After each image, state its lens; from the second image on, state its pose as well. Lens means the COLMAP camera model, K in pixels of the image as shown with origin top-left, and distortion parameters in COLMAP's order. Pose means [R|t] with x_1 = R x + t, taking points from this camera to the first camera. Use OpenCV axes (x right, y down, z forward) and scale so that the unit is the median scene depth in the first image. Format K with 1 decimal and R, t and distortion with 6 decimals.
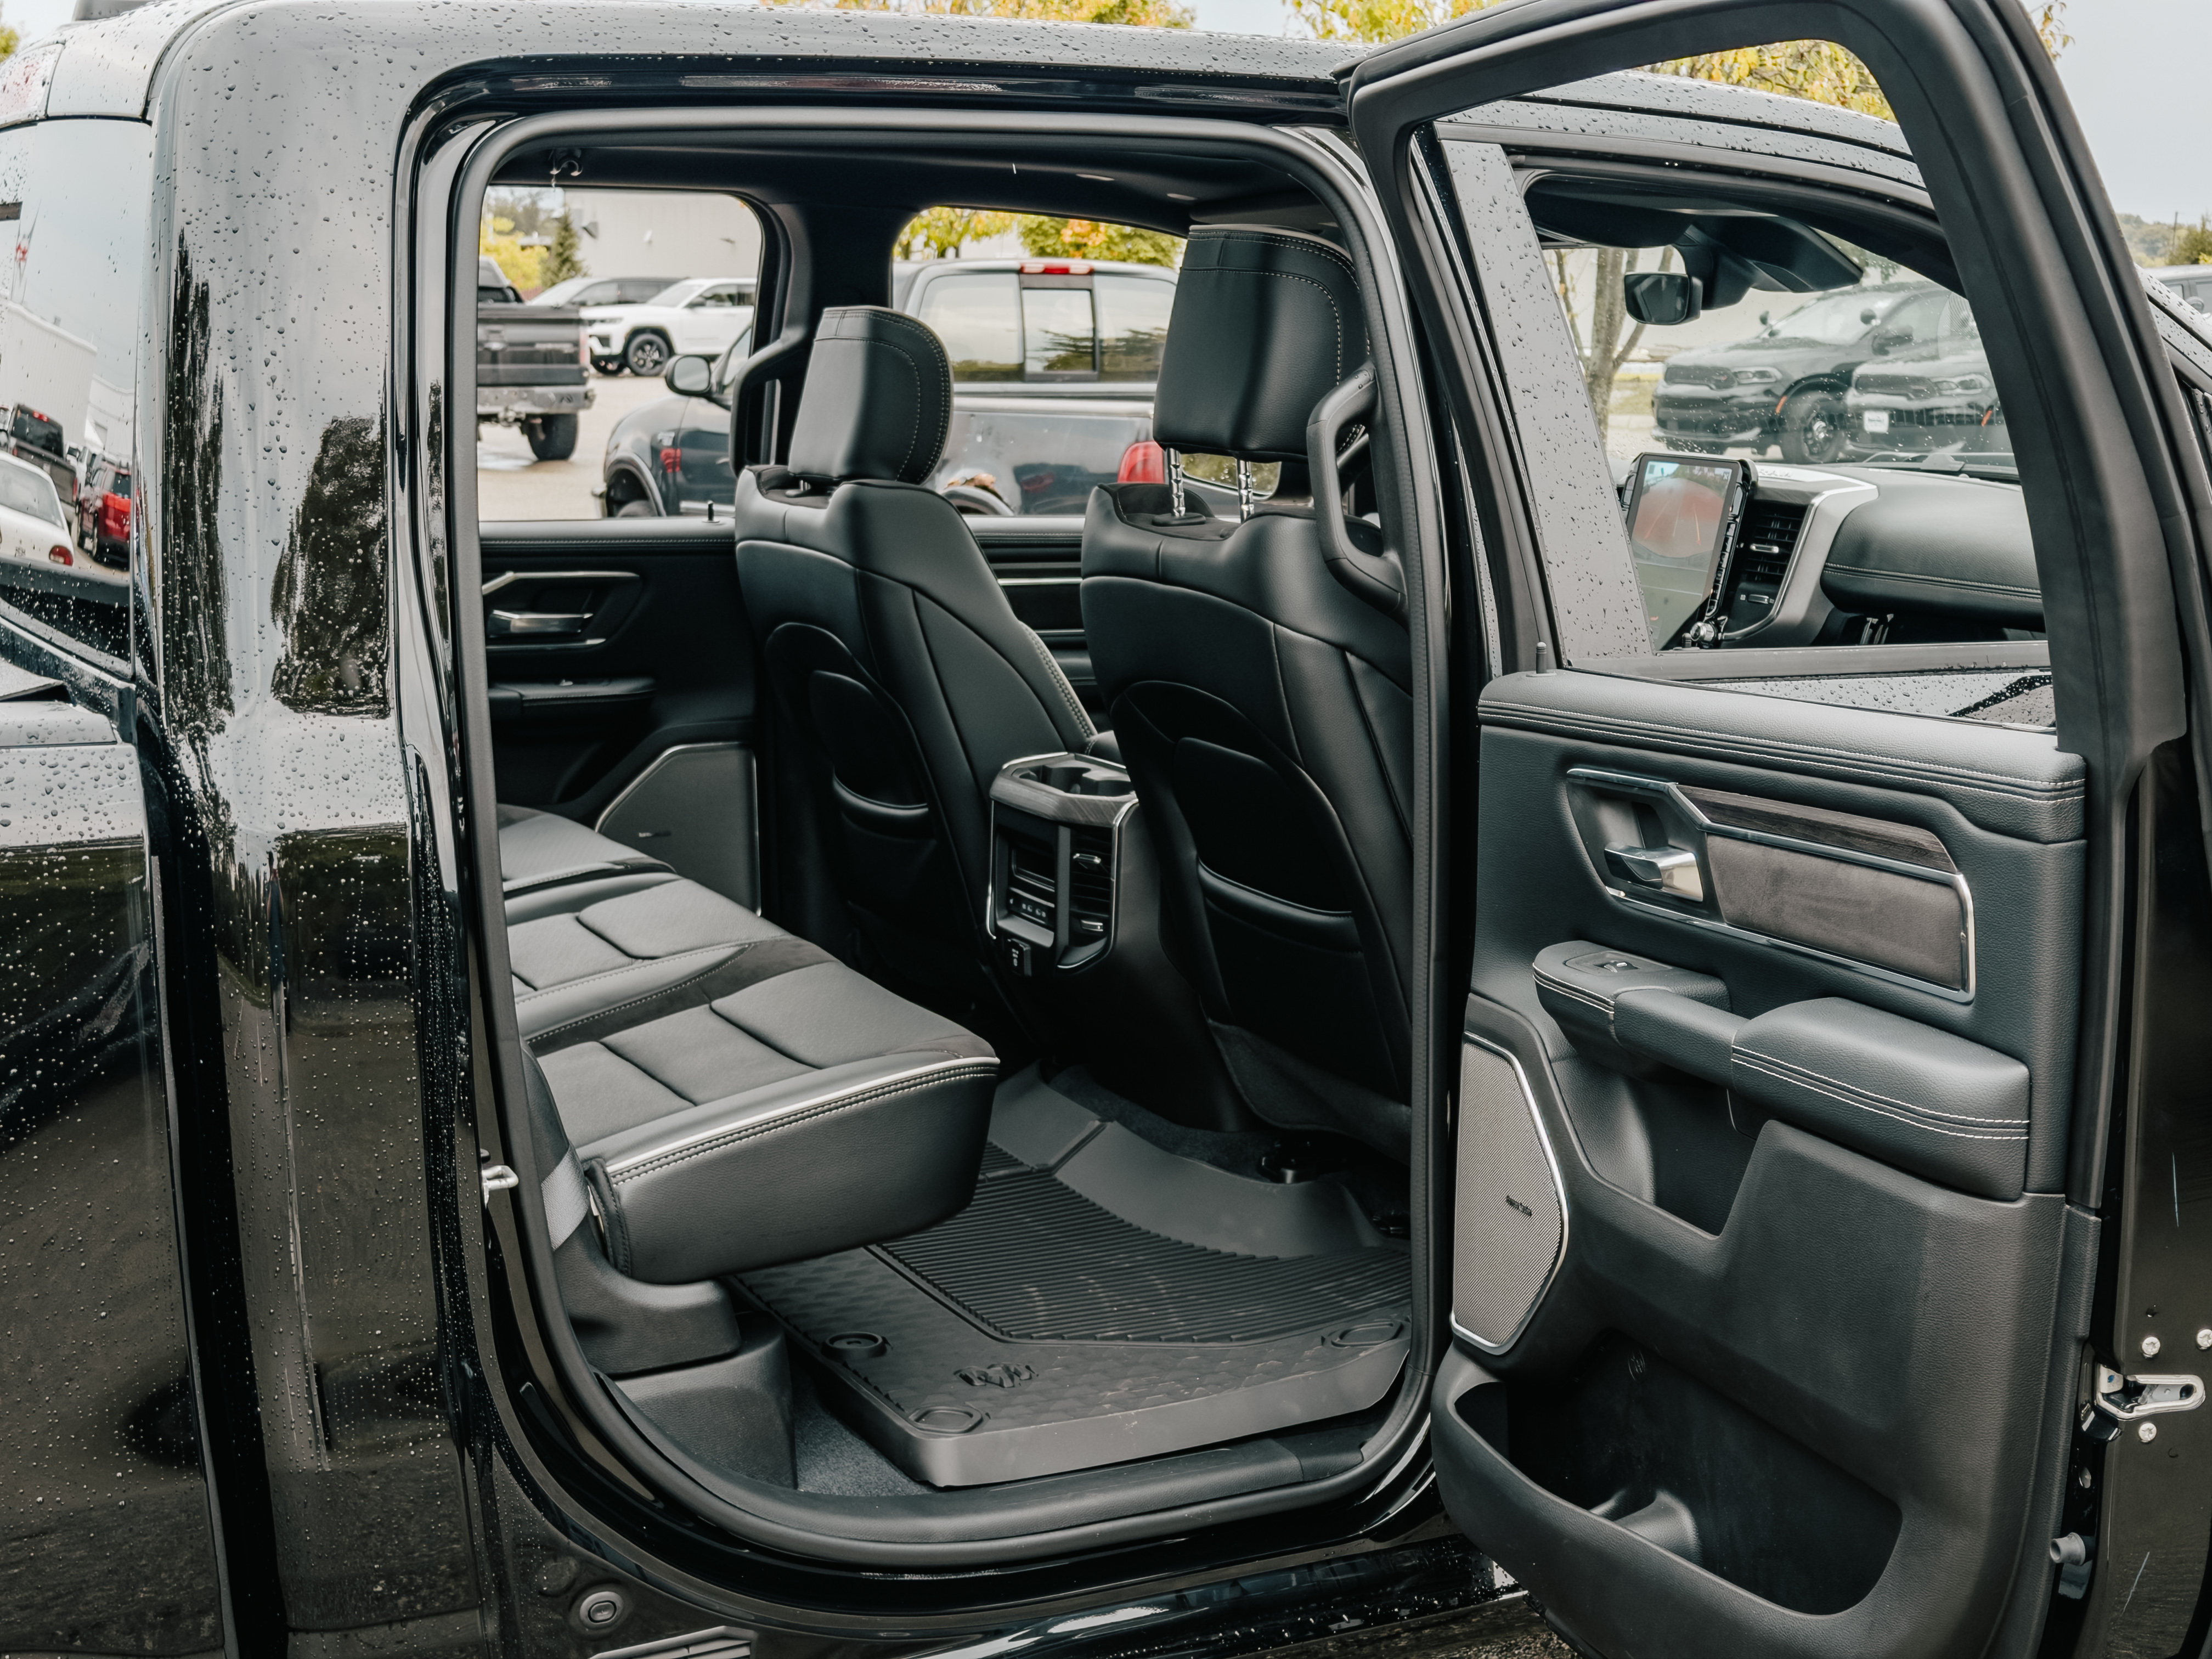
lens RADIAL K [[3039.5, 0, 1106.0], [0, 3039.5, 829.5], [0, 0, 1]] dist [-0.265288, 1.494538]
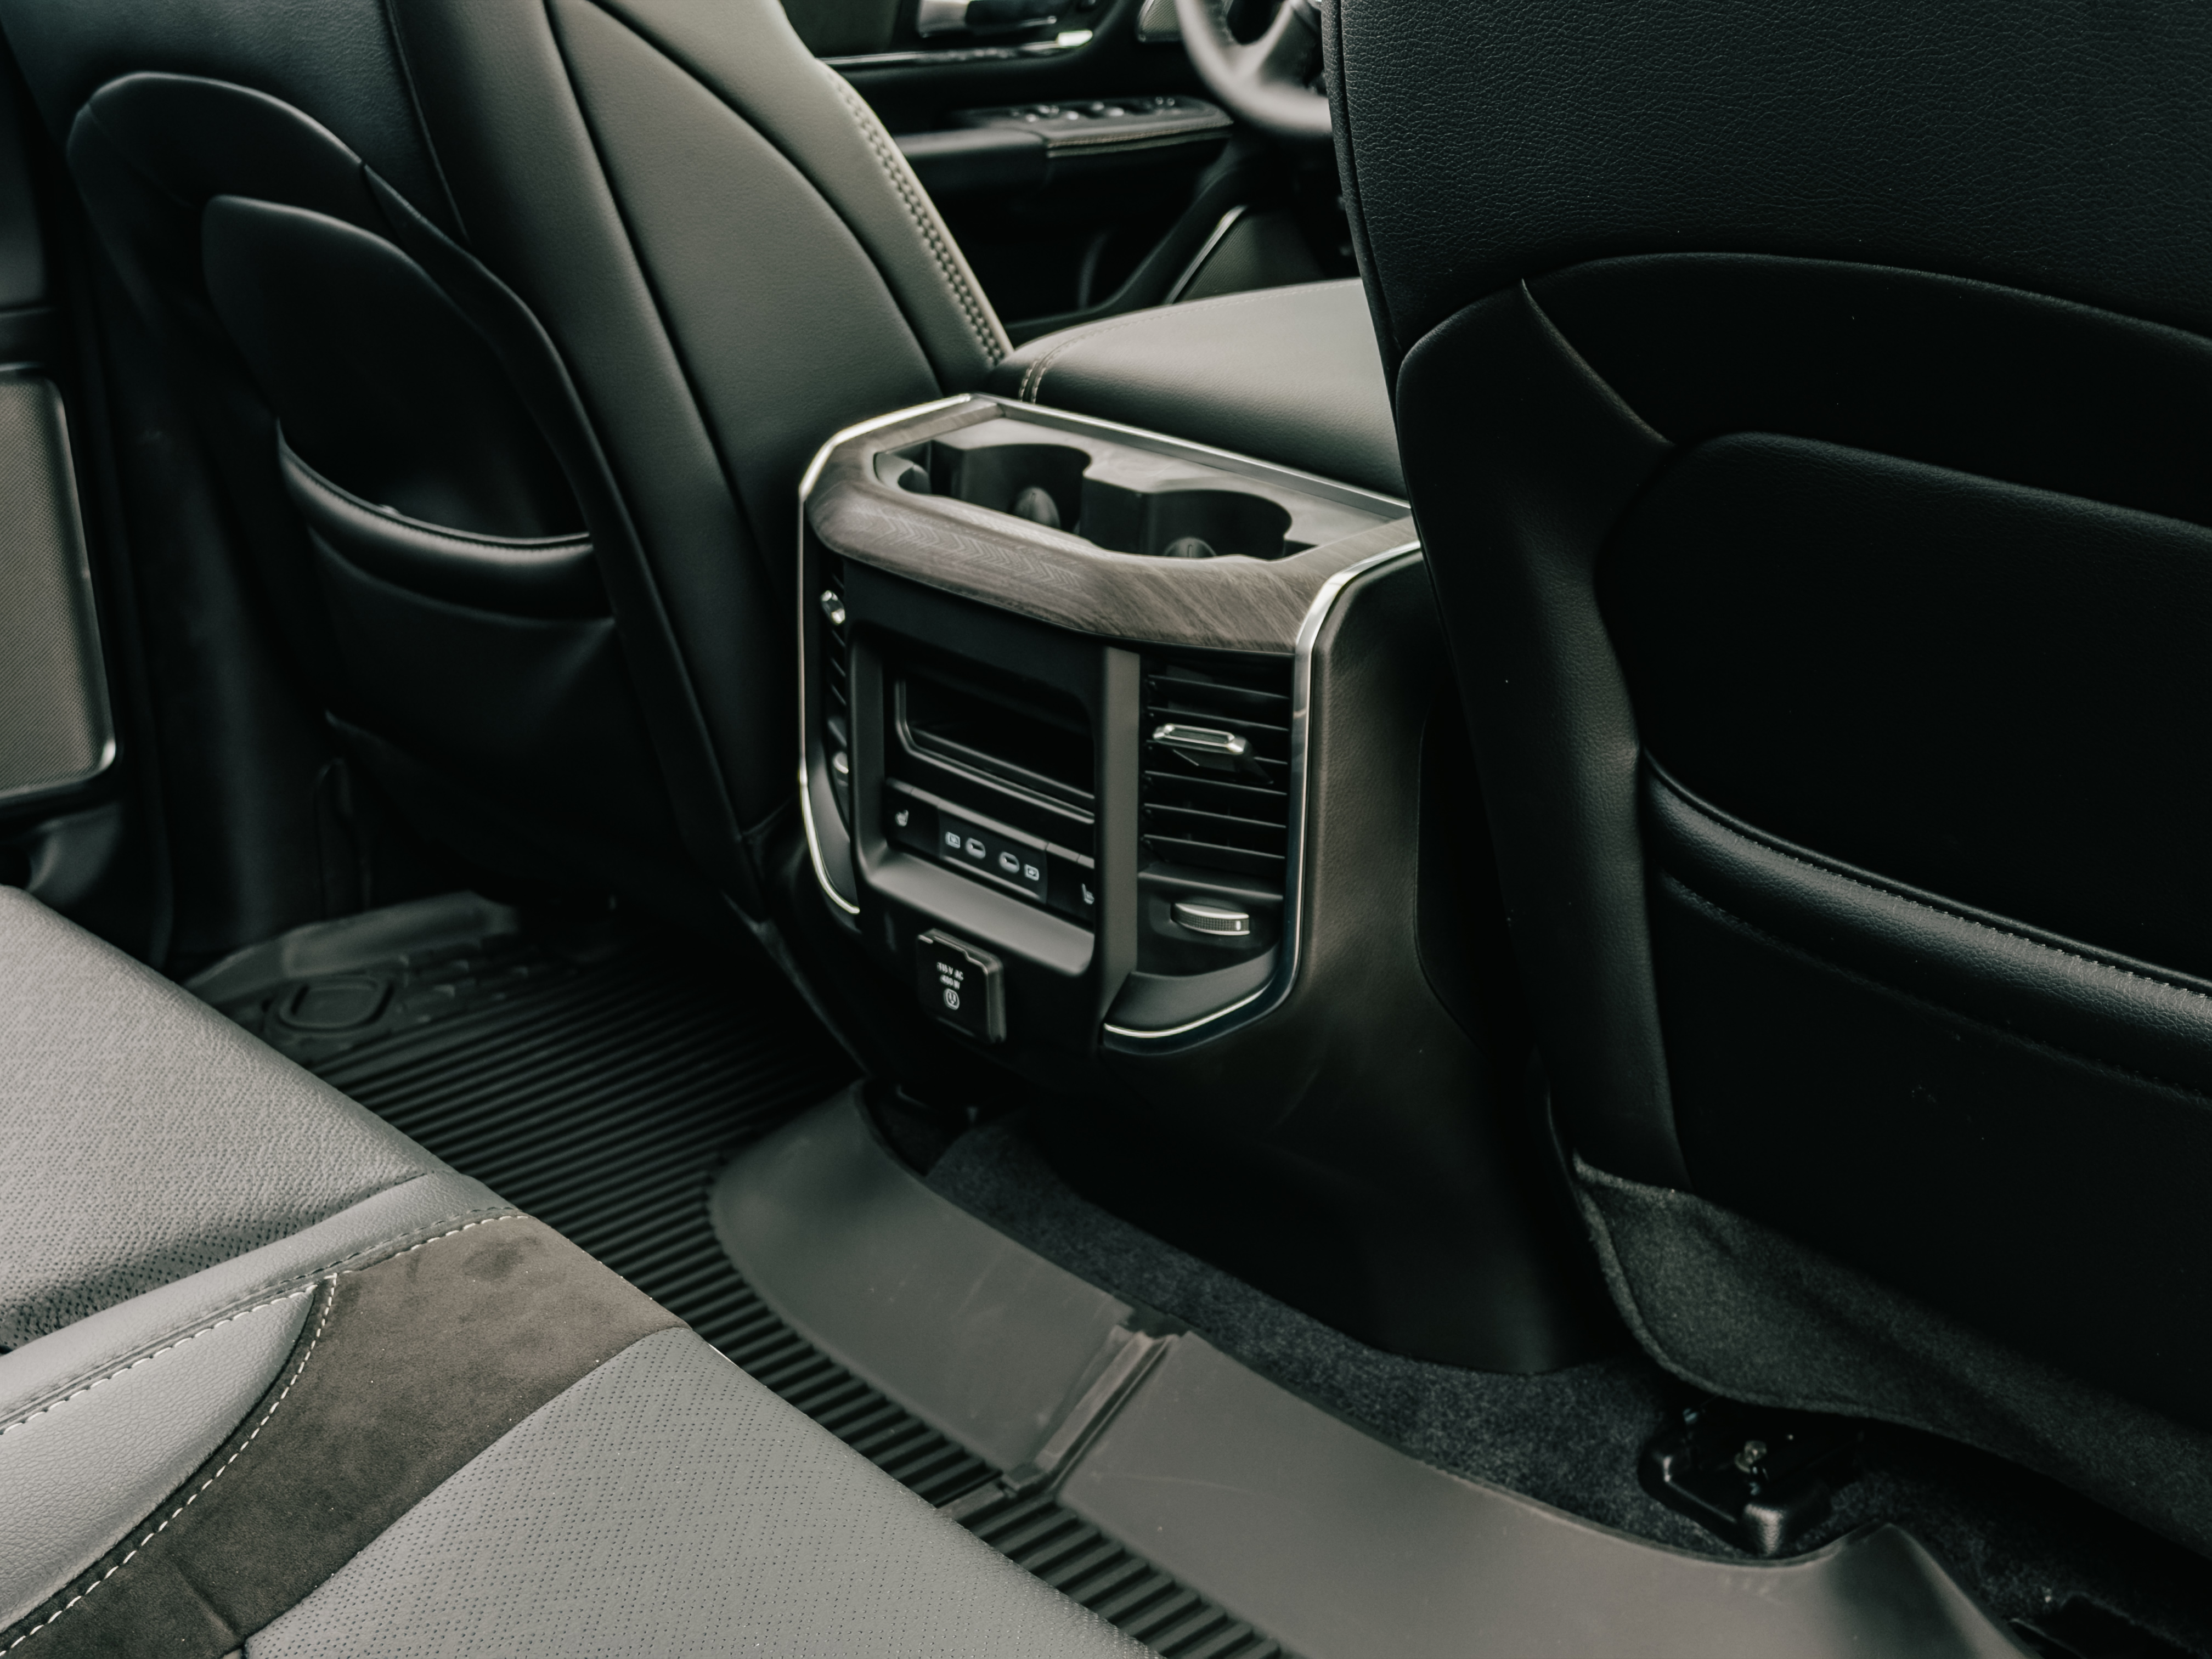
lens RADIAL K [[3039.5, 0, 1106.0], [0, 3039.5, 829.5], [0, 0, 1]] dist [-0.265288, 1.494538]
pose [[0.965816, -0.098150, 0.239931, -0.098785], [0.052424, 0.980379, 0.190023, -0.045906], [-0.253874, -0.170949, 0.952011, 0.650340]]
